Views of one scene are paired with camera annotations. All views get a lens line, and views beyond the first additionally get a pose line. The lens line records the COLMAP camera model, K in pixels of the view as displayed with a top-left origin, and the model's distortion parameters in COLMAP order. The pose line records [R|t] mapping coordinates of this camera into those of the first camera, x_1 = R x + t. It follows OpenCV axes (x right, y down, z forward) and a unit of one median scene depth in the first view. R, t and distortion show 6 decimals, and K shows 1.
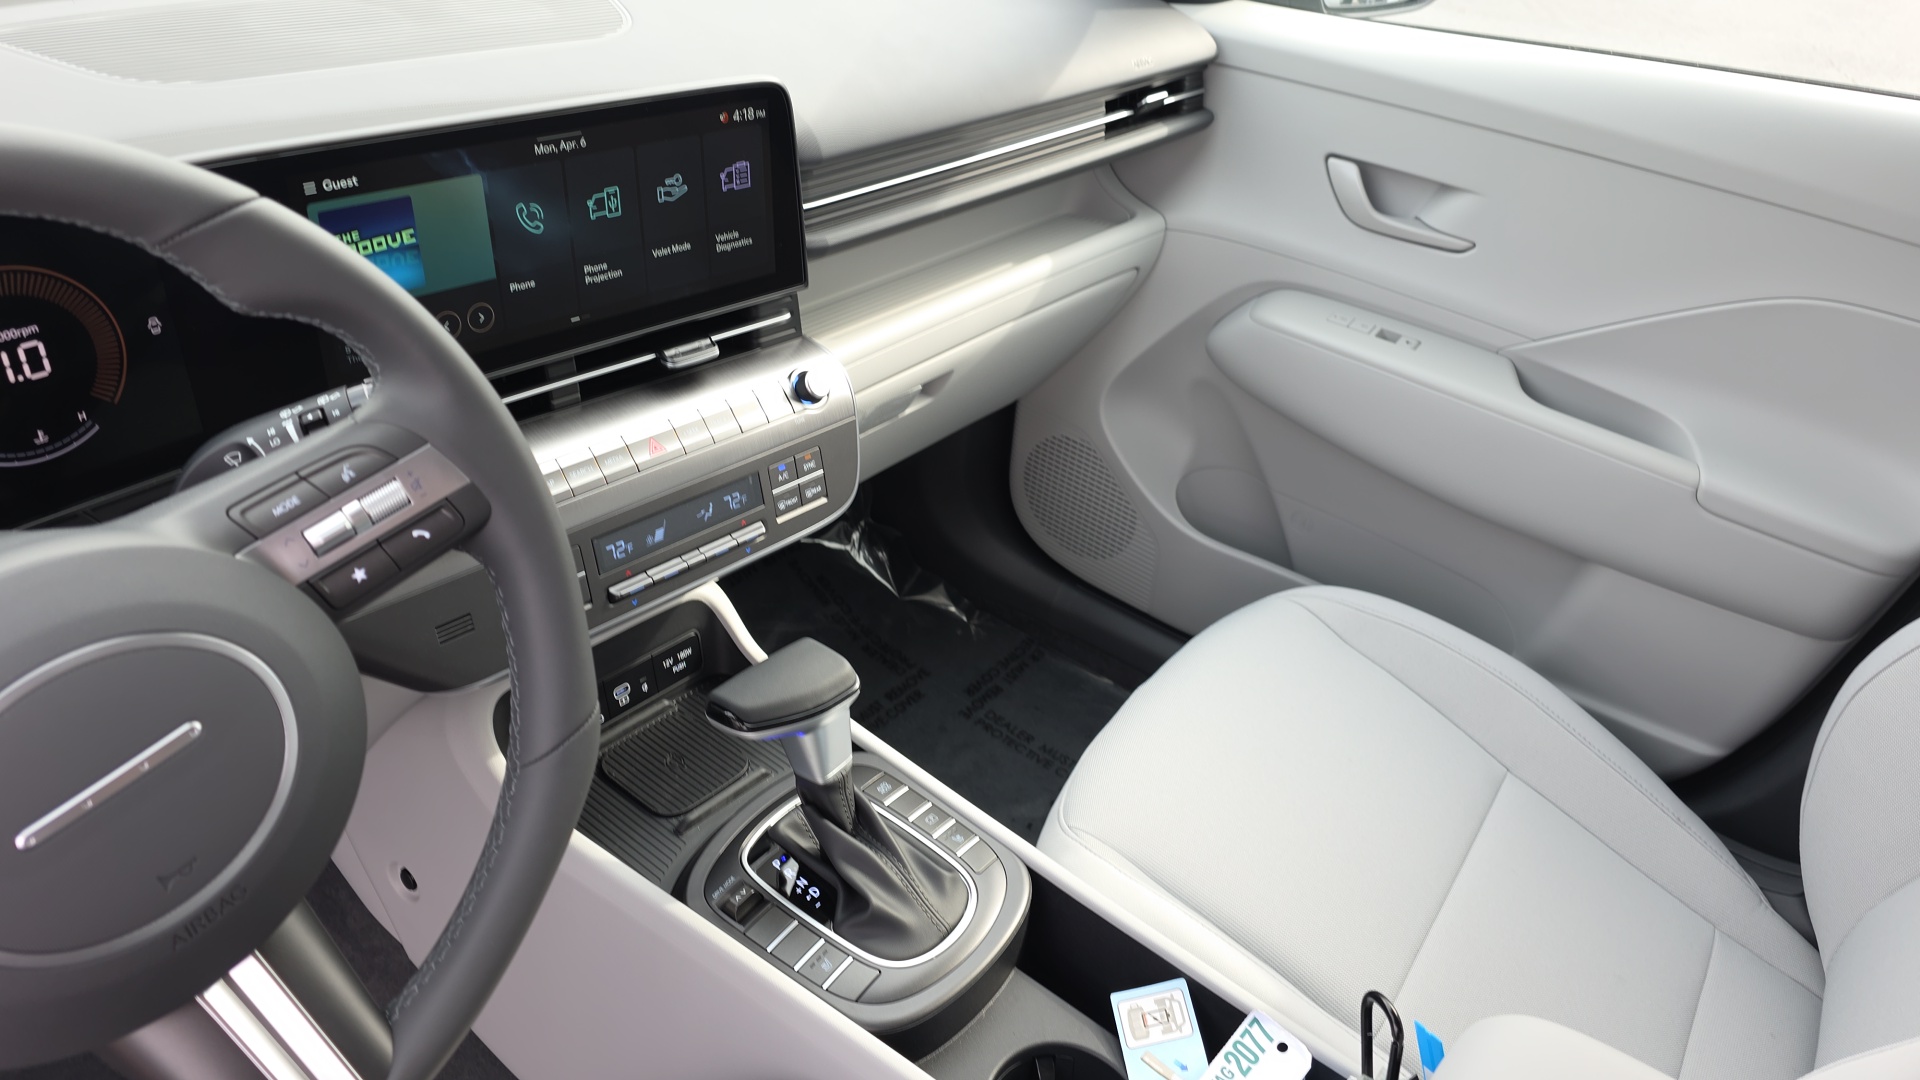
lens RADIAL K [[1291.5, 0, 911.5], [0, 1291.5, 474.7], [0, 0, 1]] dist [0.056646, -0.070076]
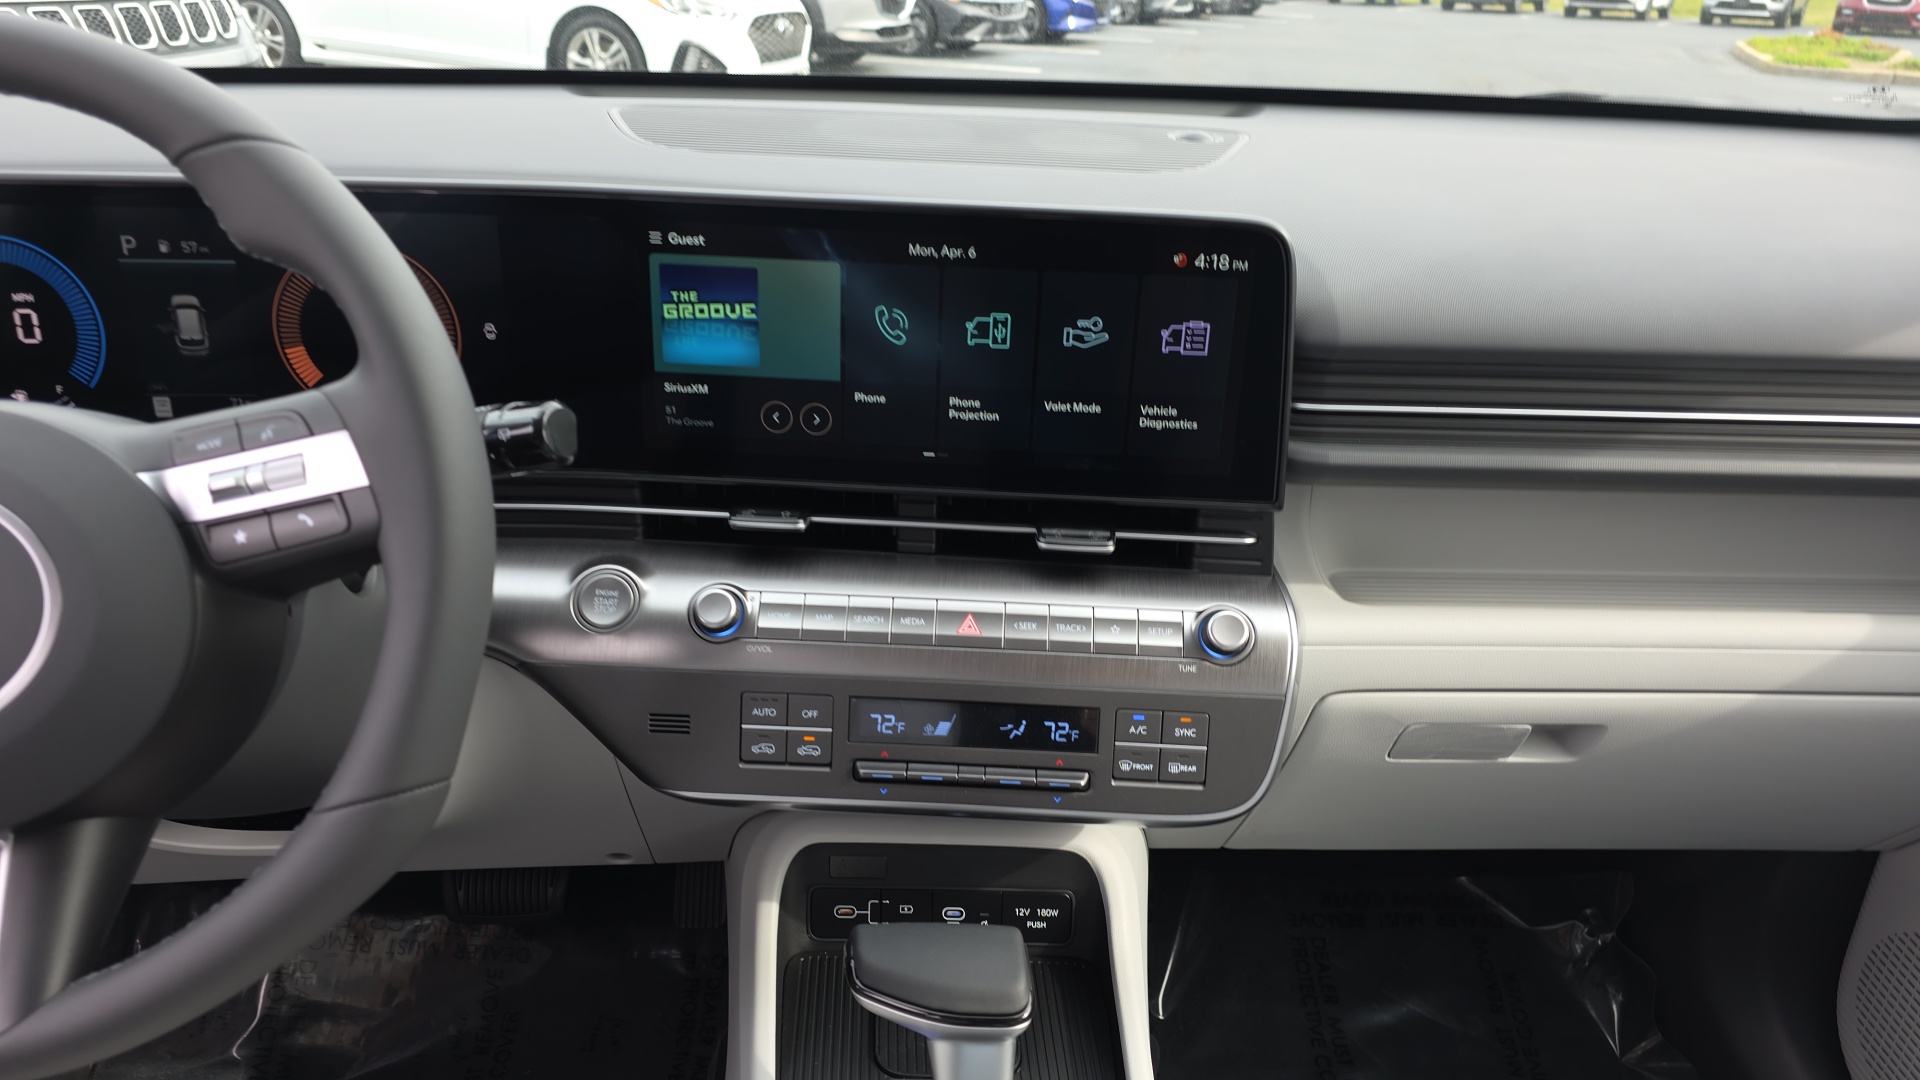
lens RADIAL K [[1288.5, 0, 963.3], [0, 1288.5, 584.0], [0, 0, 1]] dist [0.071409, -0.084947]
pose [[0.670247, 0.269403, -0.691513, 0.357164], [-0.360264, 0.932742, 0.014197, -0.056348], [0.648829, 0.239612, 0.722224, 0.393205]]
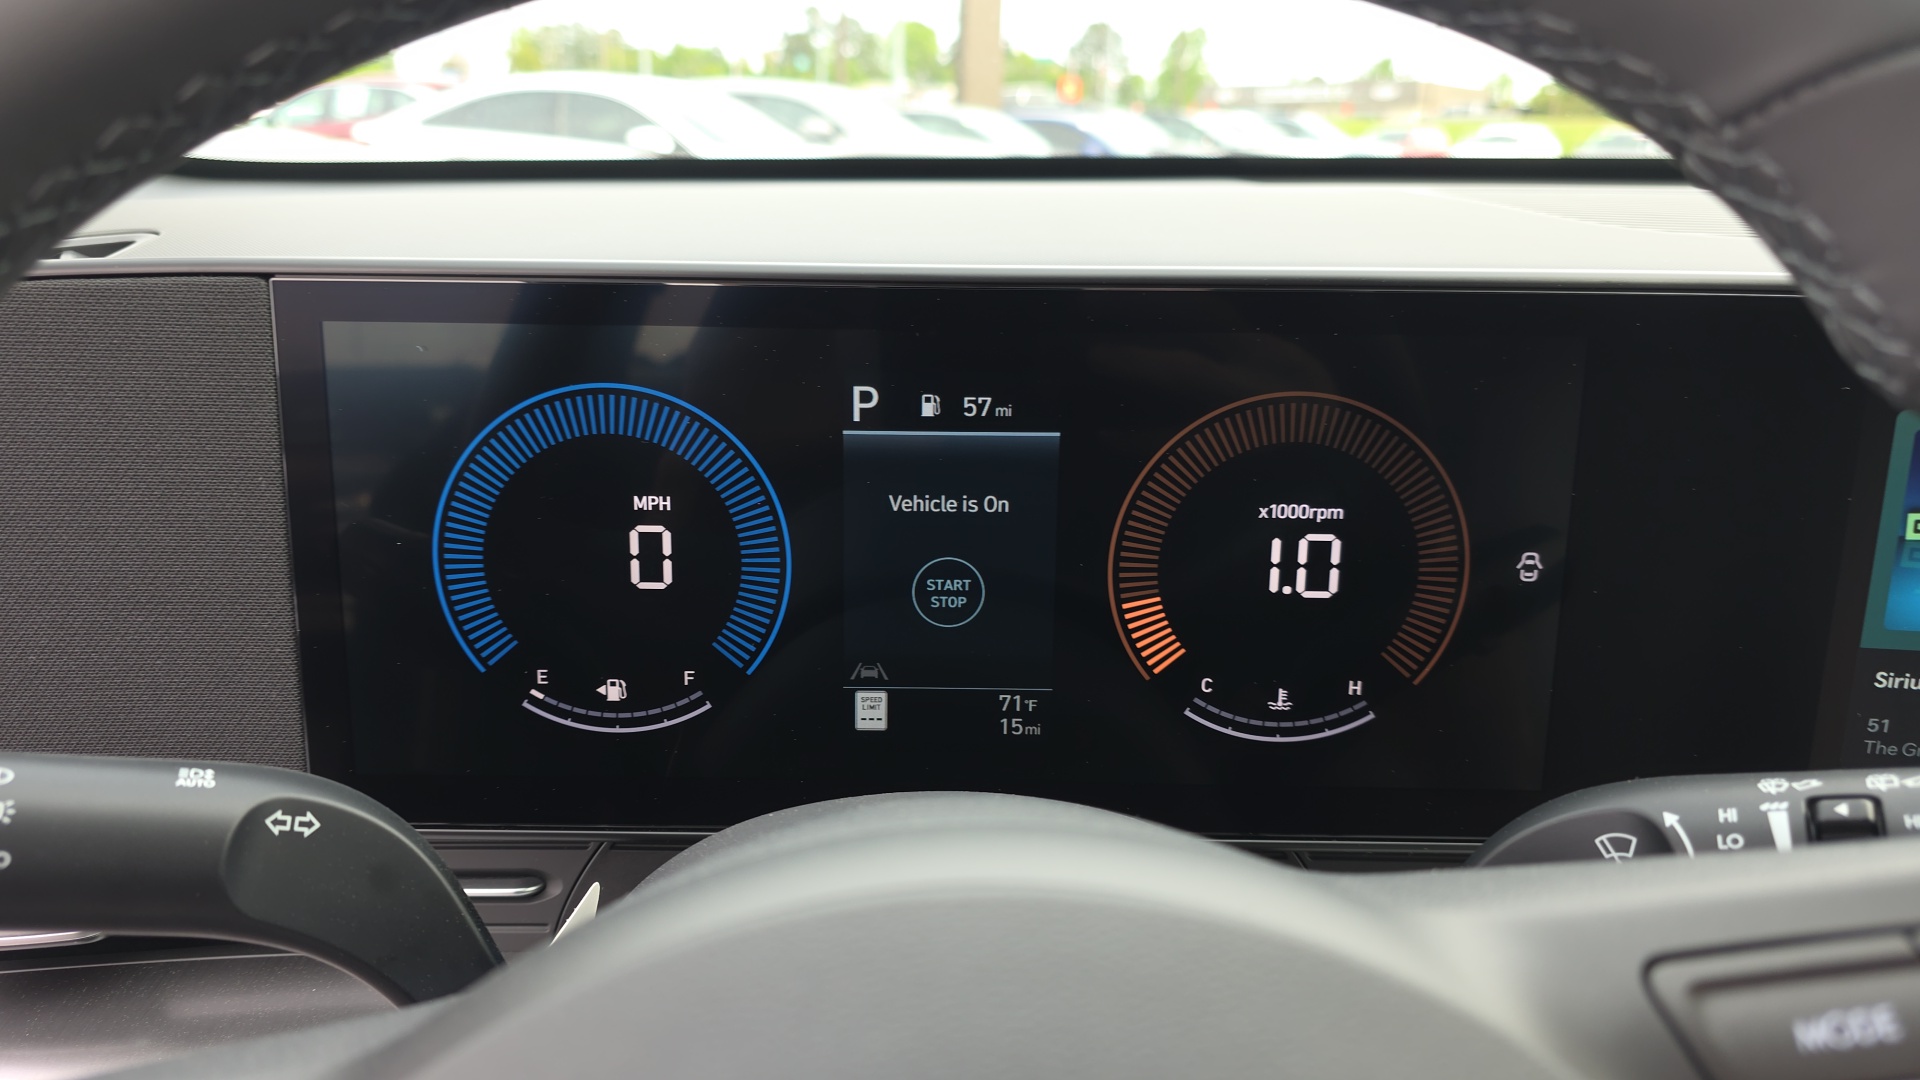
lens RADIAL K [[1331.5, 0, 942.6], [0, 1331.5, 558.9], [0, 0, 1]] dist [0.033685, -0.034113]
pose [[0.599854, 0.162038, -0.783530, -0.221116], [-0.375544, 0.921726, -0.096891, 0.018506], [0.706500, 0.352371, 0.613753, 0.369487]]
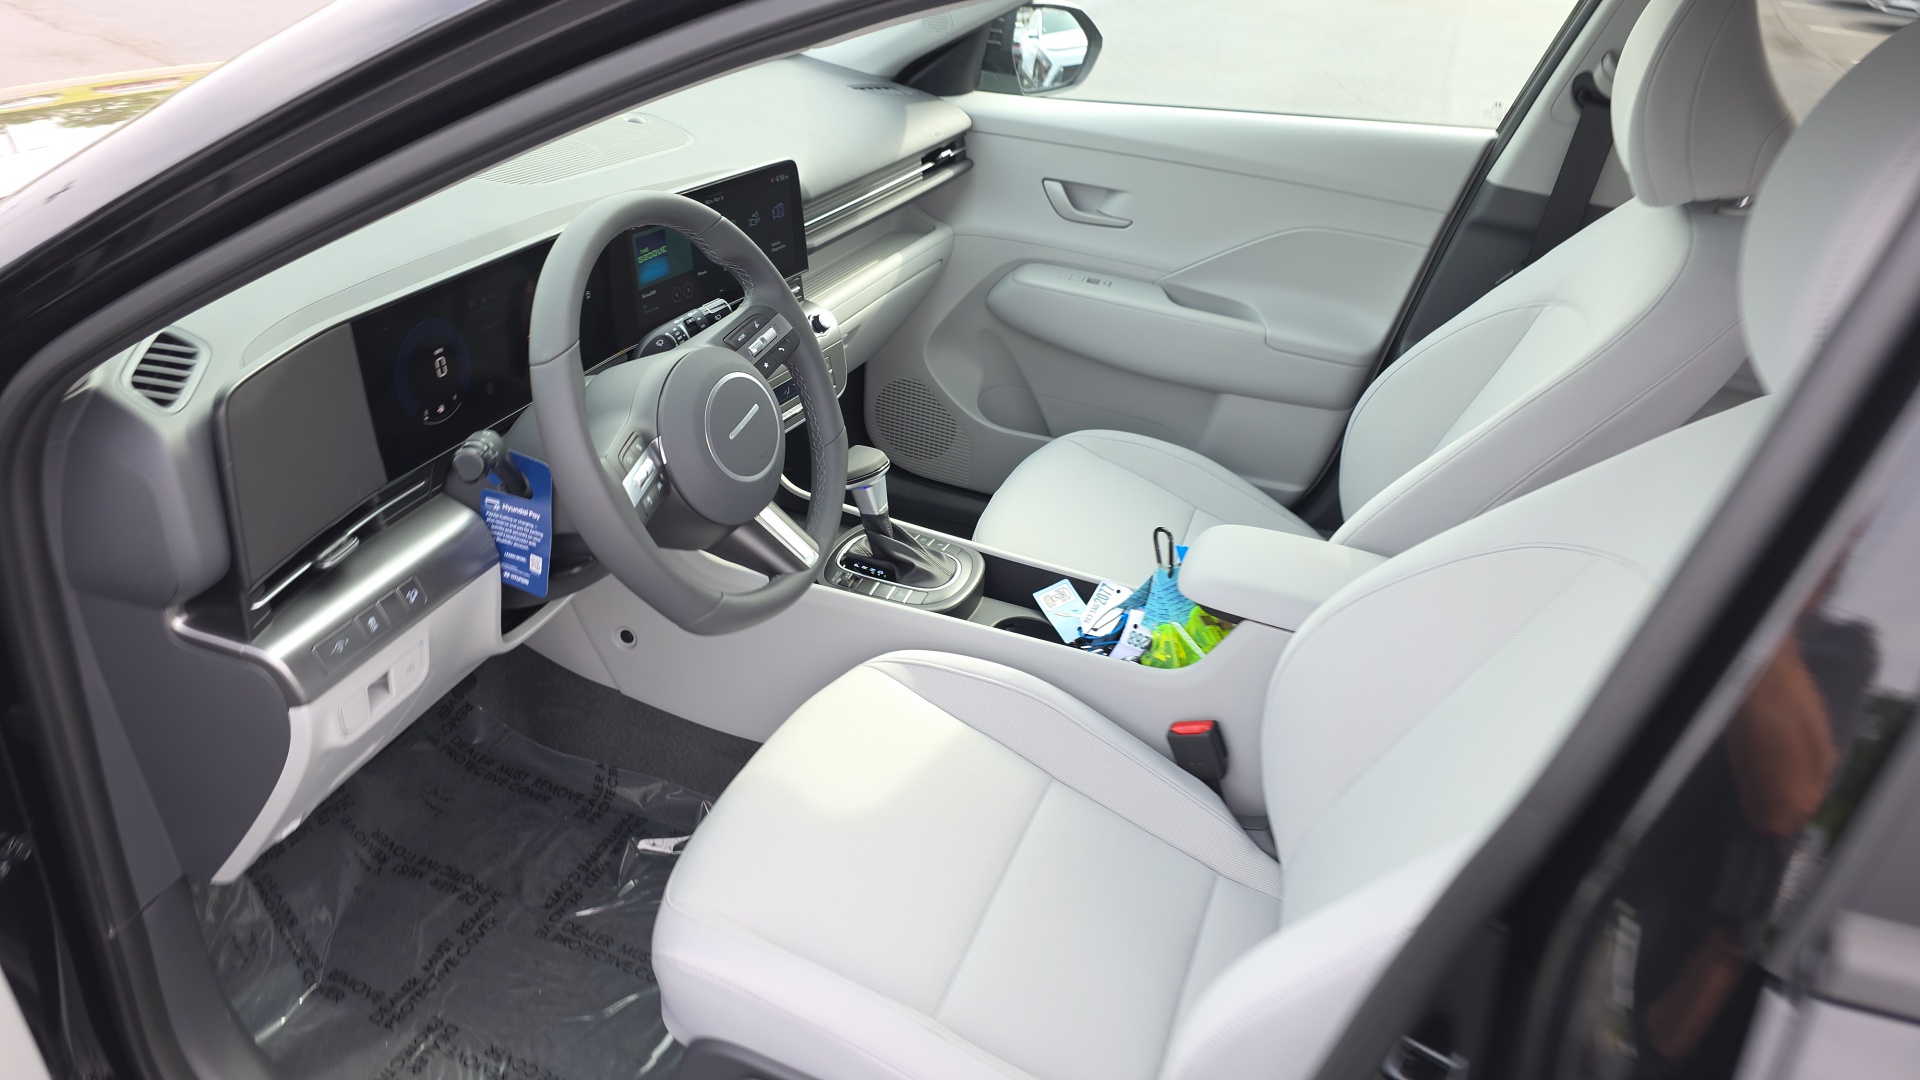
lens RADIAL K [[1257.4, 0, 890.1], [0, 1257.4, 512.9], [0, 0, 1]] dist [0.062297, -0.046263]
pose [[0.963917, -0.149759, 0.220084, -0.455761], [0.153943, 0.988078, -0.001884, 0.236942], [-0.217178, 0.035696, 0.975479, -0.828085]]
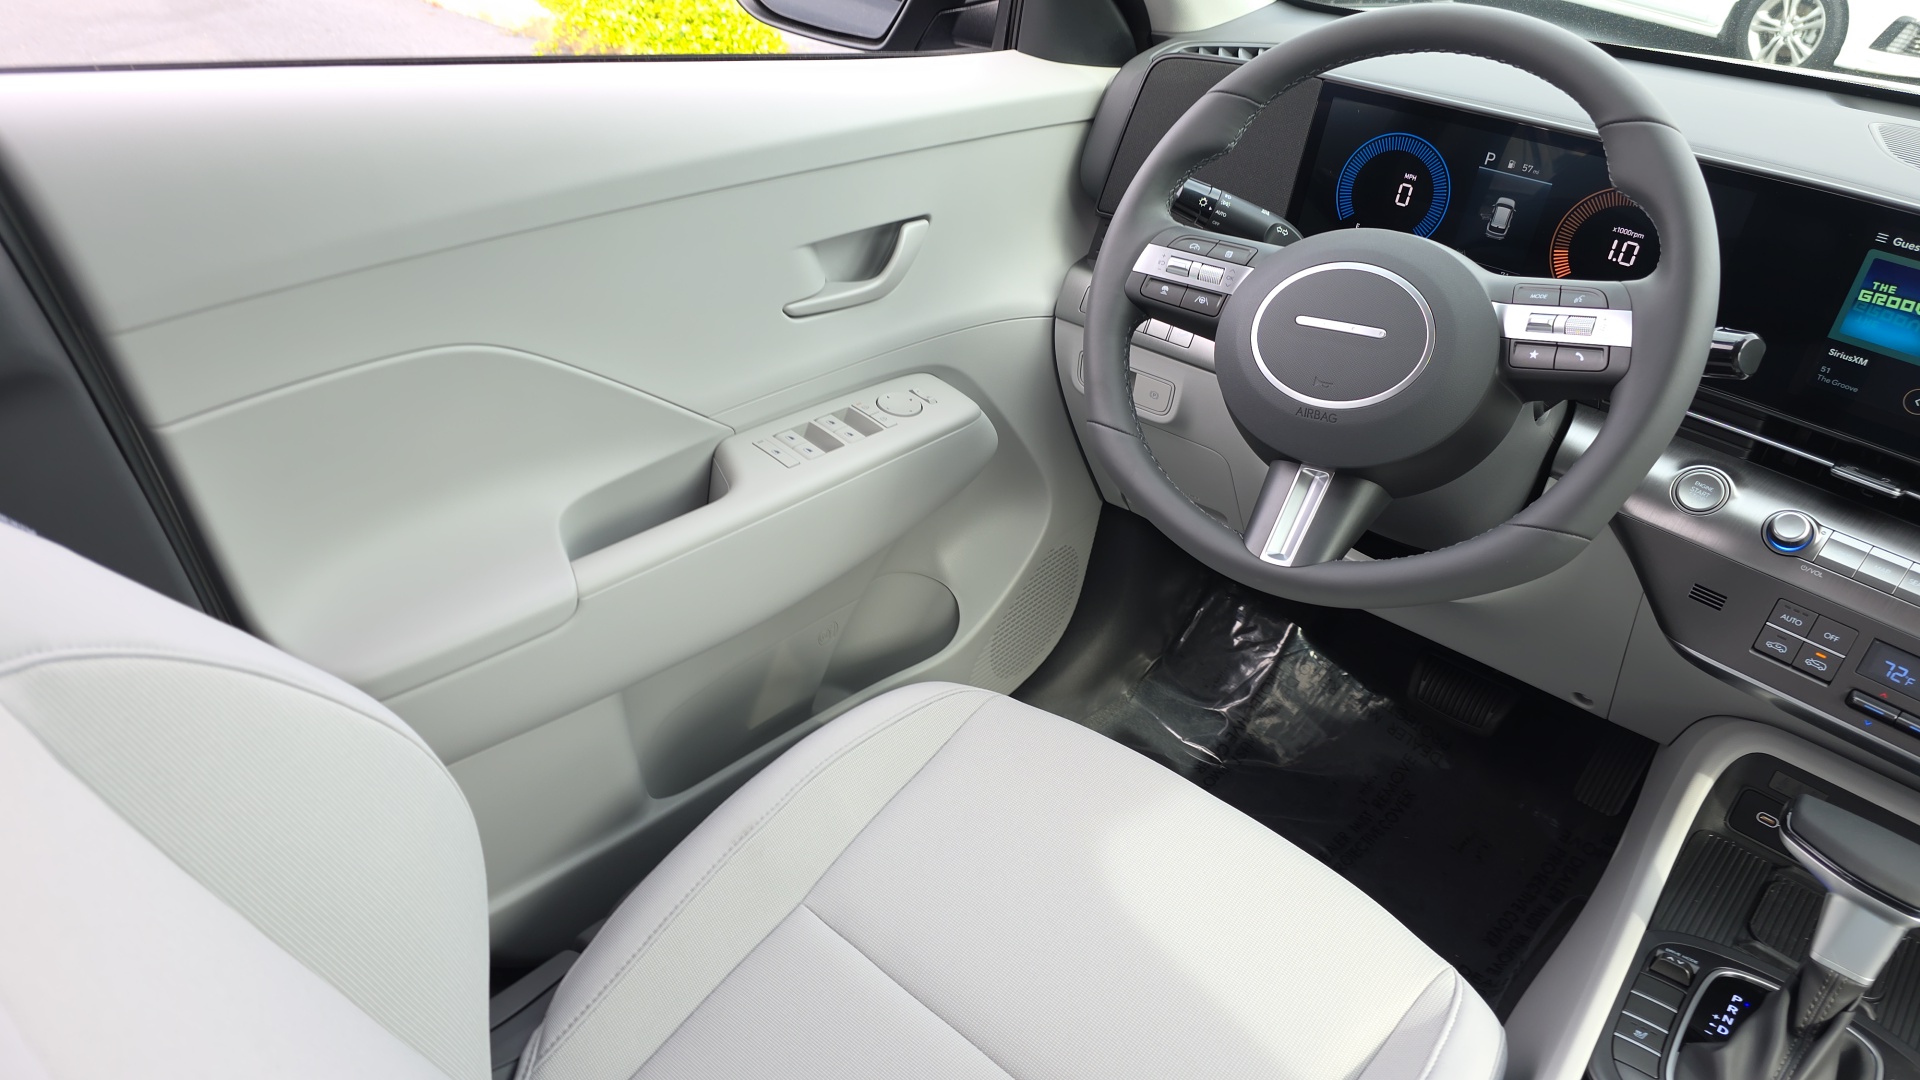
lens RADIAL K [[1291.5, 0, 965.0], [0, 1291.5, 542.3], [0, 0, 1]] dist [0.054893, -0.056022]
pose [[-0.045063, 0.426302, -0.903458, 0.662913], [-0.594536, 0.715332, 0.367188, 0.041385], [0.802805, 0.553685, 0.221217, 0.137399]]
